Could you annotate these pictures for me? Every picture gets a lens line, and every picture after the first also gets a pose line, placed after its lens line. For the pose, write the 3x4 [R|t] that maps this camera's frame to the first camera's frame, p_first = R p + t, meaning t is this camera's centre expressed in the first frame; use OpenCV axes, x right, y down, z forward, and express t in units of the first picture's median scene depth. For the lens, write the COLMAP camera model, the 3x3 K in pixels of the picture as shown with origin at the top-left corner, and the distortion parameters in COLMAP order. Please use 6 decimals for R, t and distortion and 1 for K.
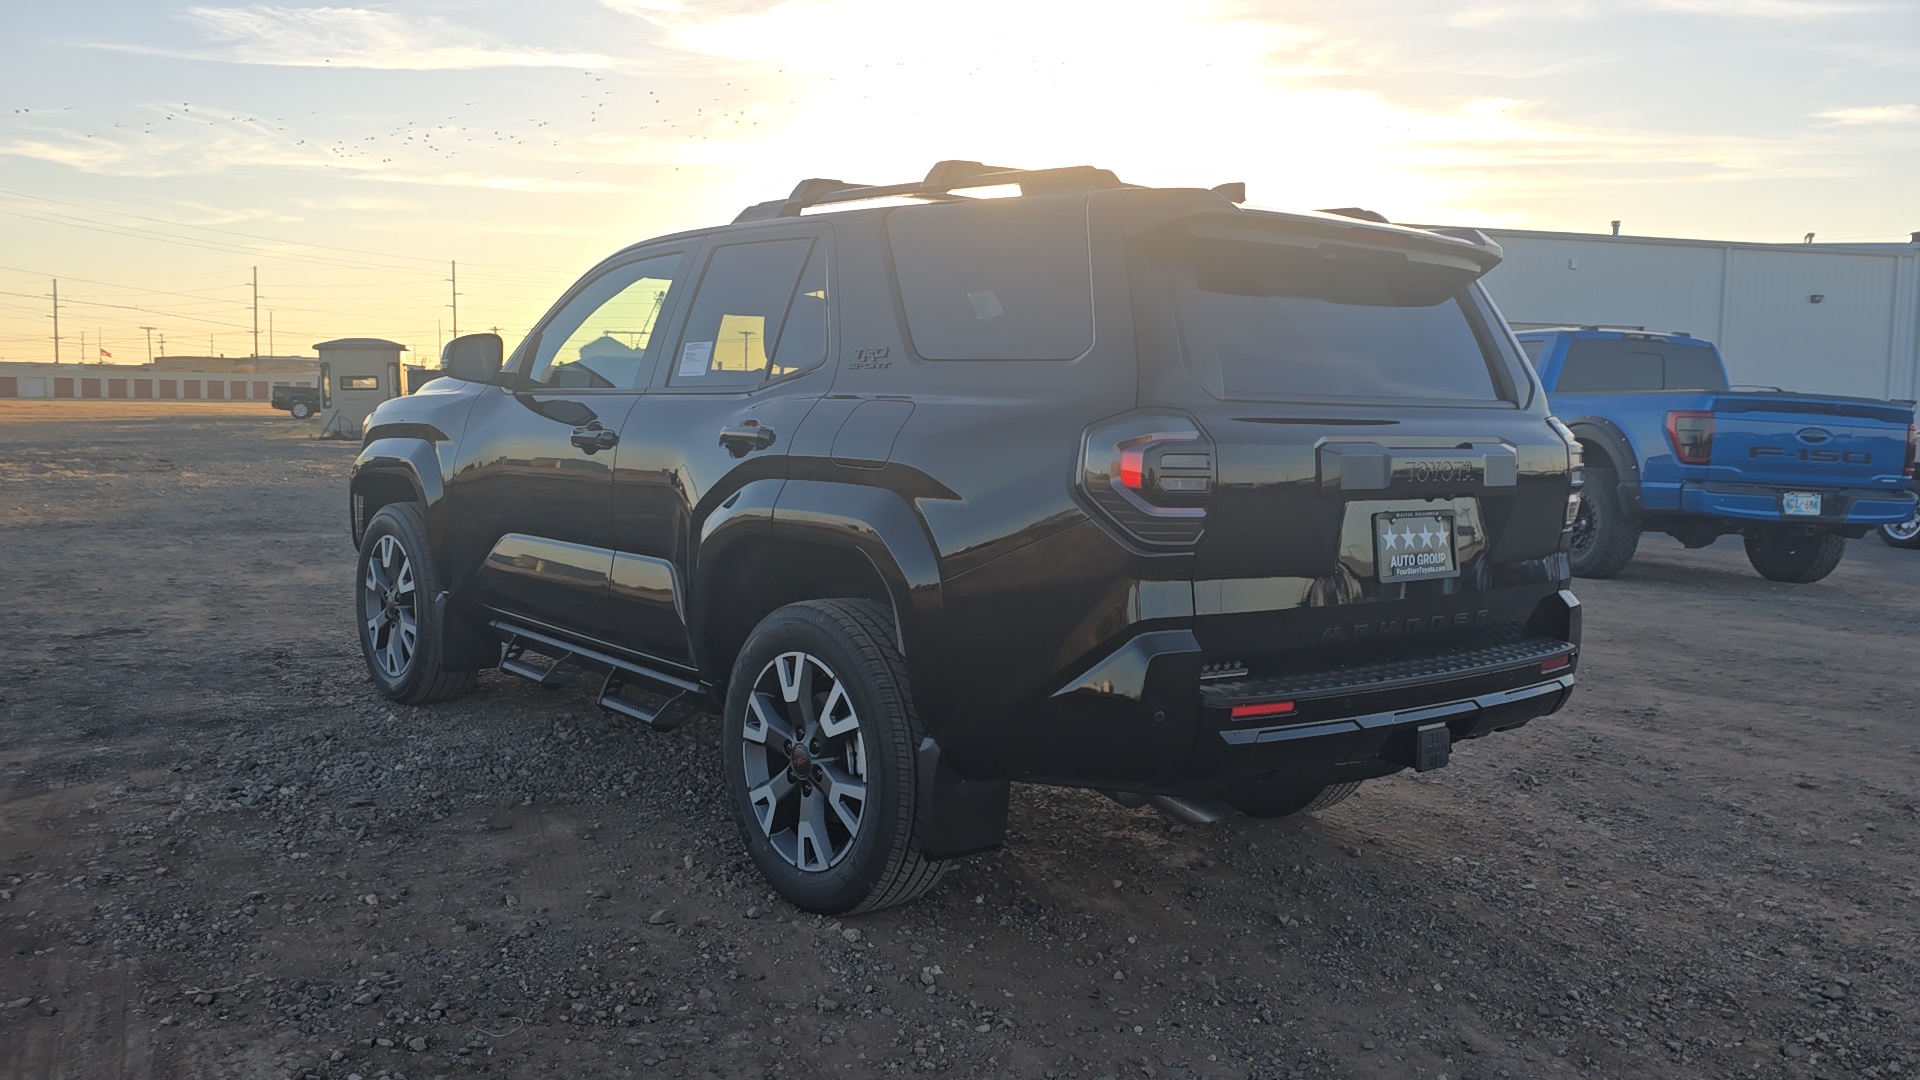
lens RADIAL K [[1593.2, 0, 990.1], [0, 1593.2, 532.0], [0, 0, 1]] dist [-0.012242, 0.004942]
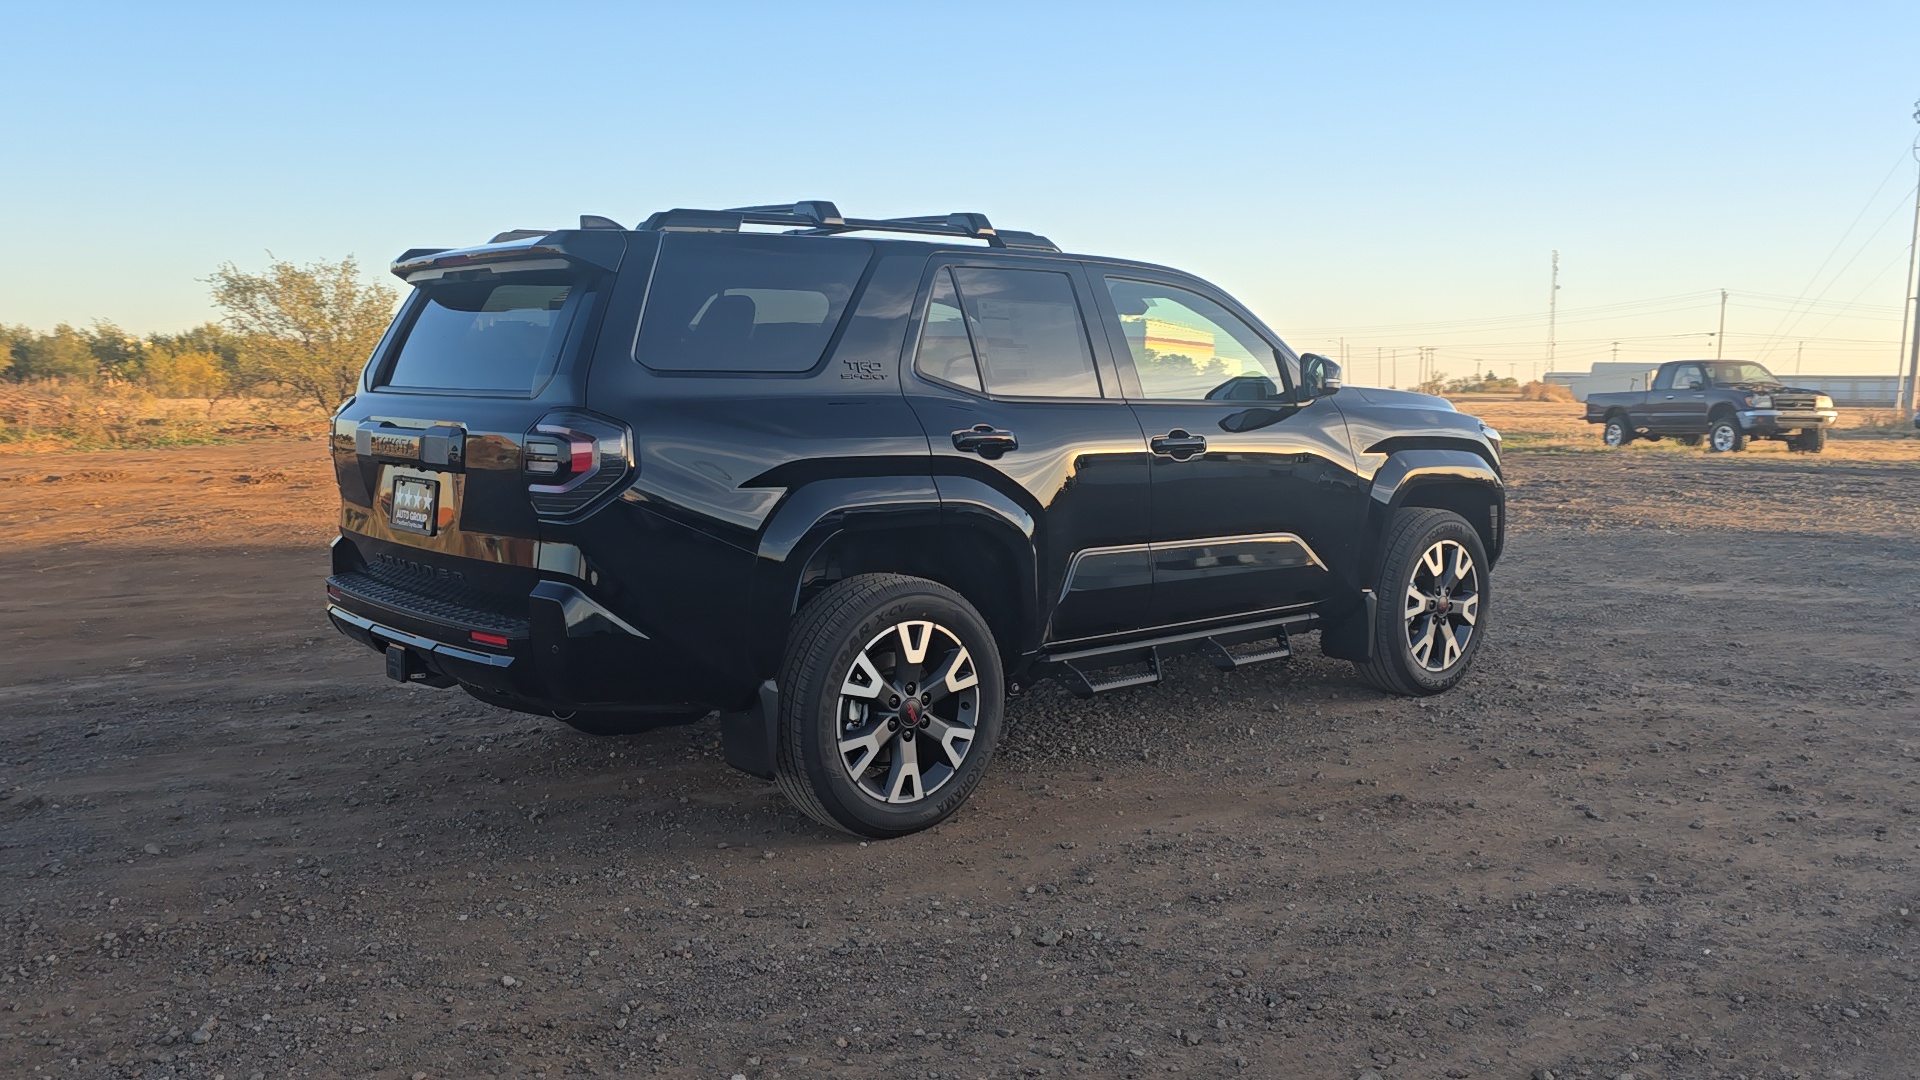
lens RADIAL K [[1571.2, 0, 957.7], [0, 1571.2, 539.5], [0, 0, 1]] dist [-0.003144, 0.009374]
pose [[0.036940, 0.079677, -0.996136, 1.519450], [-0.092496, 0.992810, 0.075981, -0.098175], [0.995028, 0.089332, 0.044044, 1.366074]]
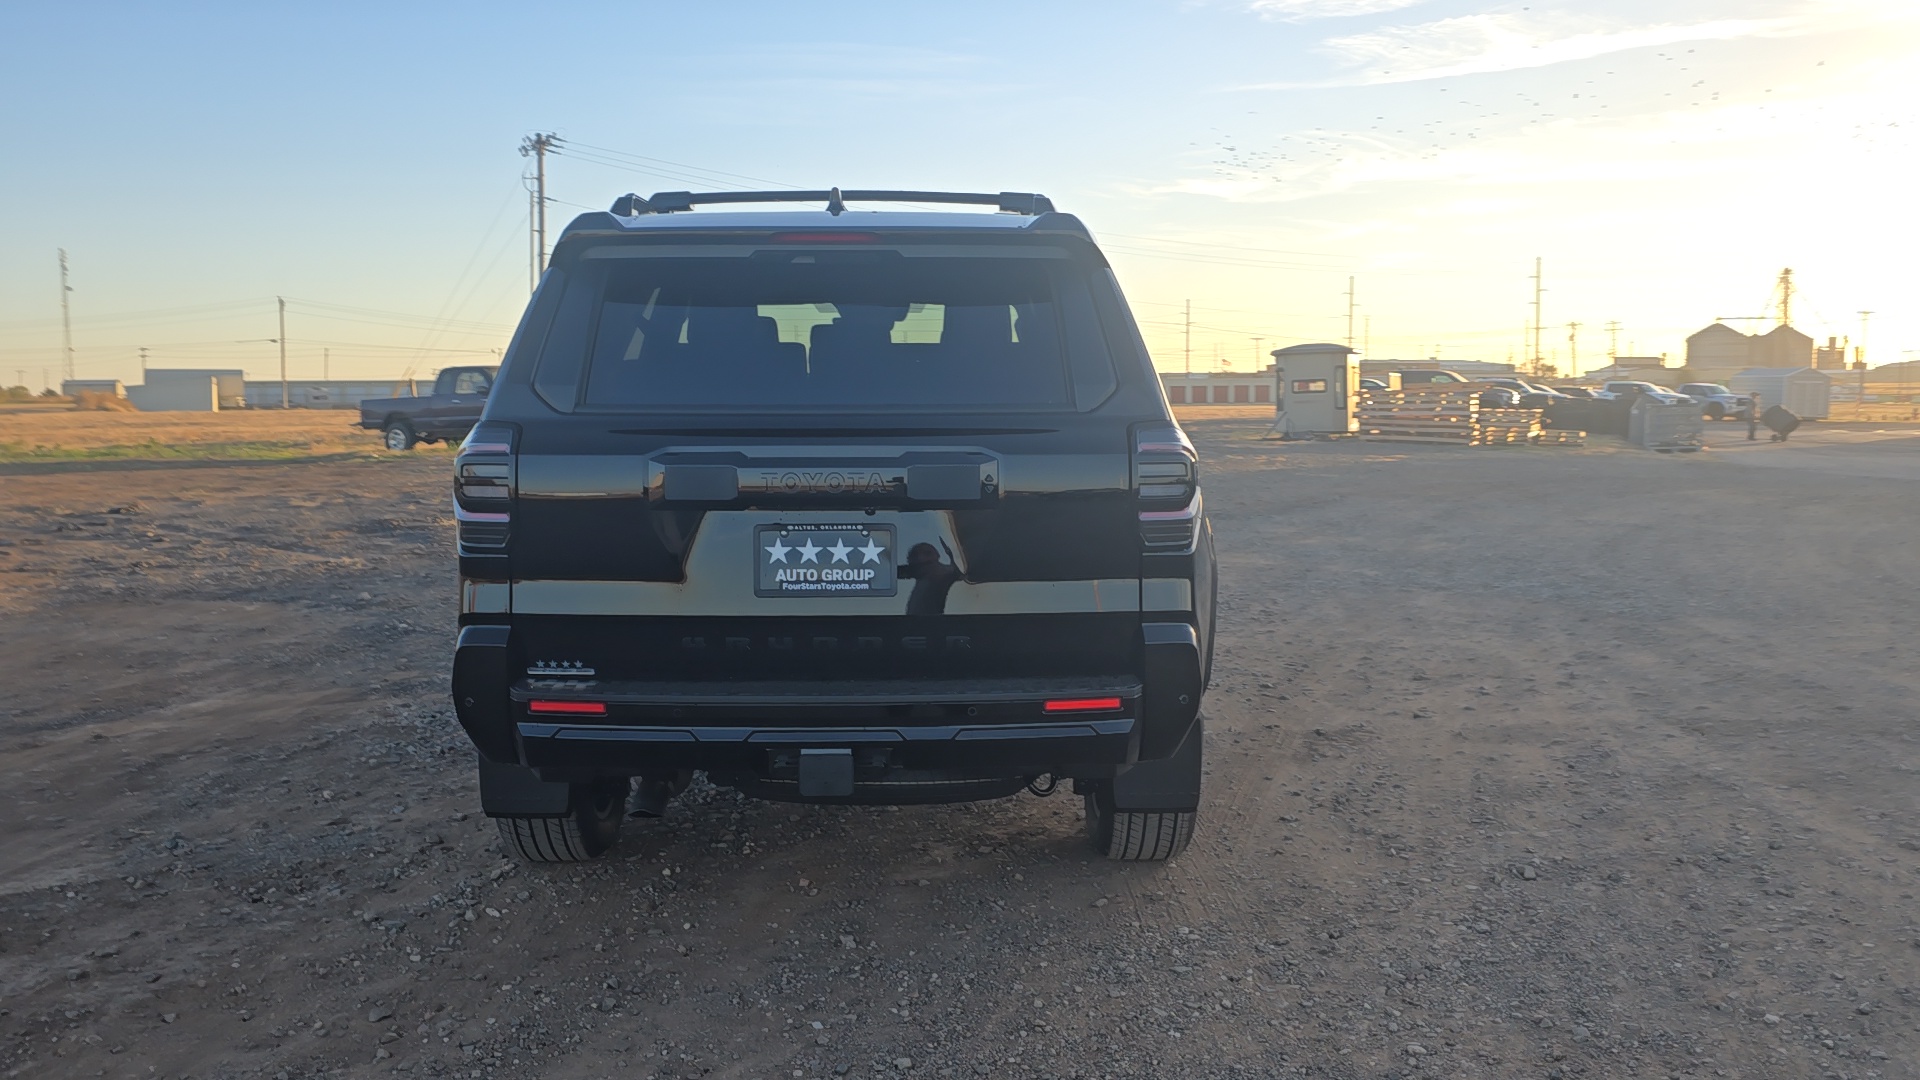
lens RADIAL K [[1586.1, 0, 940.9], [0, 1586.1, 530.9], [0, 0, 1]] dist [0.004256, -0.001323]
pose [[0.779137, 0.028755, -0.626193, 0.911614], [-0.028384, 0.999541, 0.010584, -0.020924], [0.626210, 0.009528, 0.779596, 0.301268]]
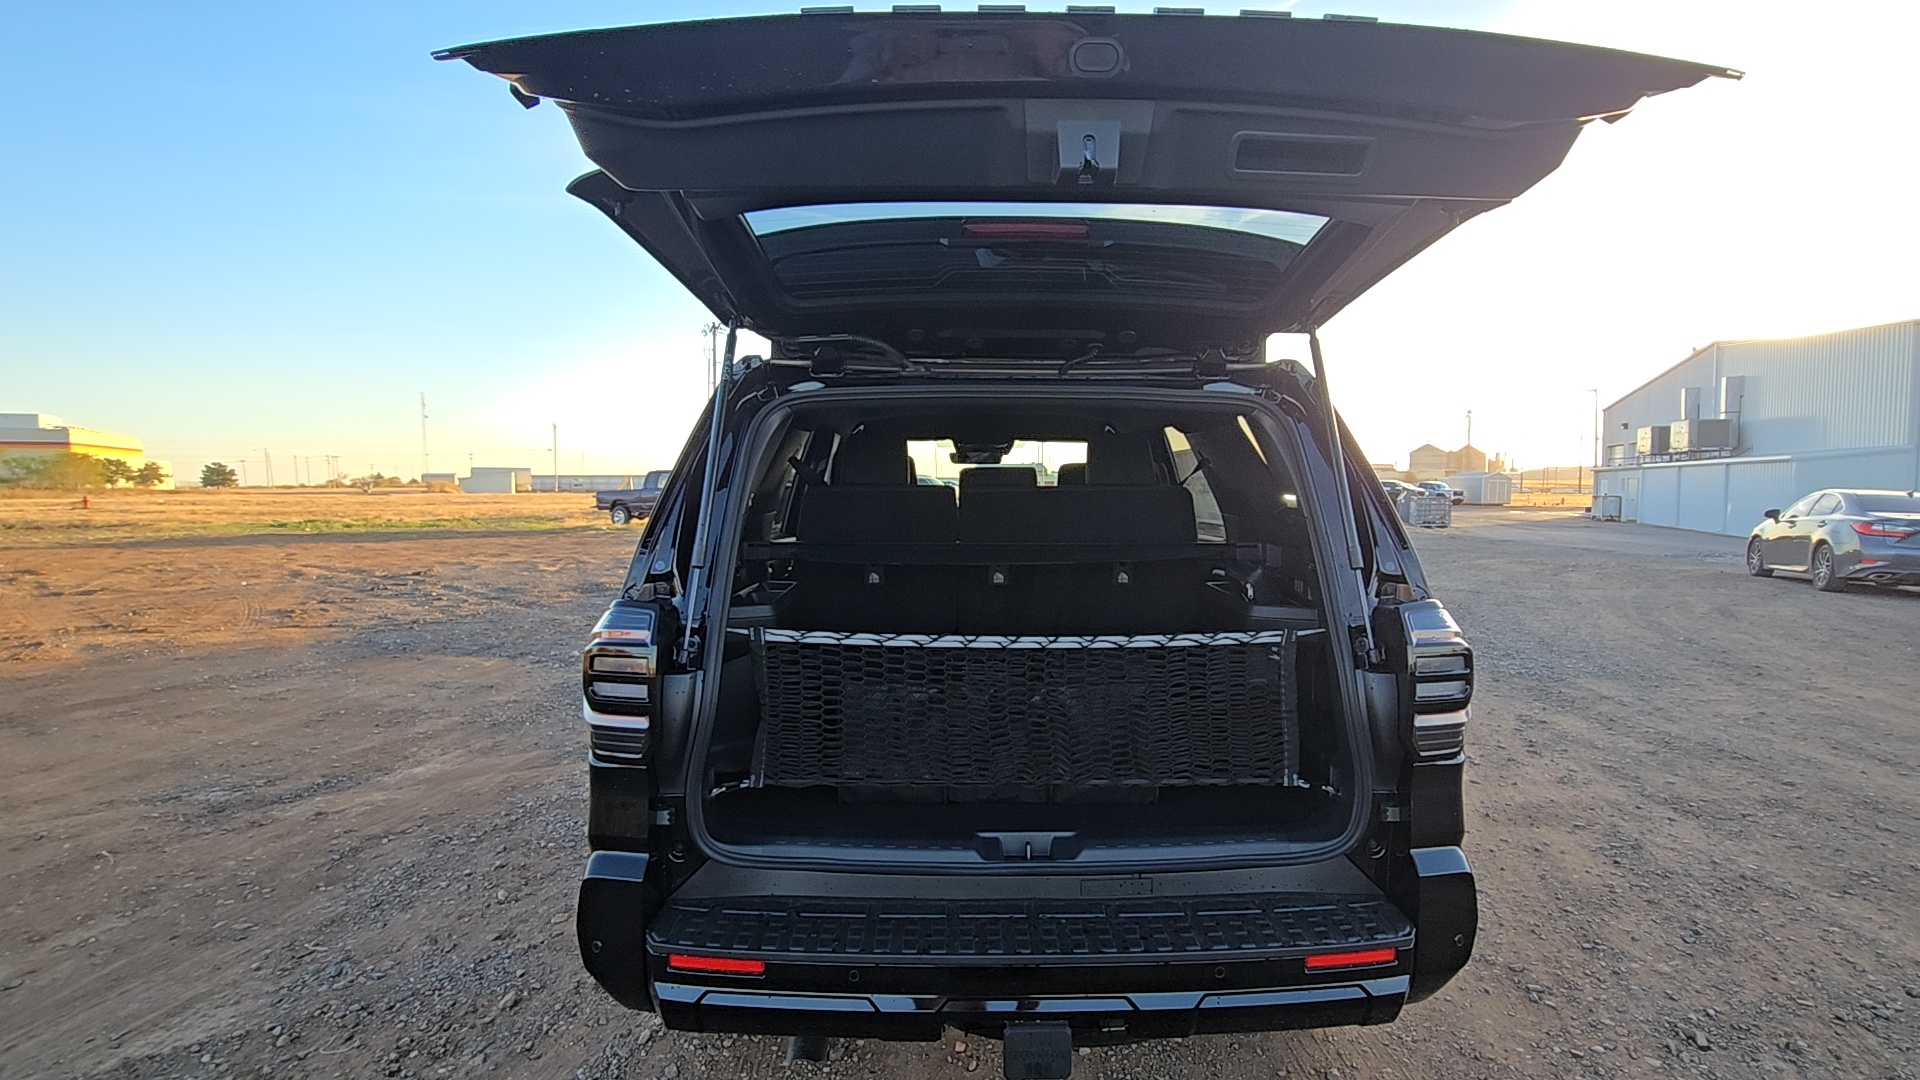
lens RADIAL K [[969.3, 0, 965.9], [0, 969.3, 540.3], [0, 0, 1]] dist [-0.003805, 0.002502]
pose [[0.784033, 0.014600, -0.620548, 0.533872], [-0.032671, 0.999308, -0.017767, -0.099952], [0.619859, 0.034204, 0.783968, 0.599089]]
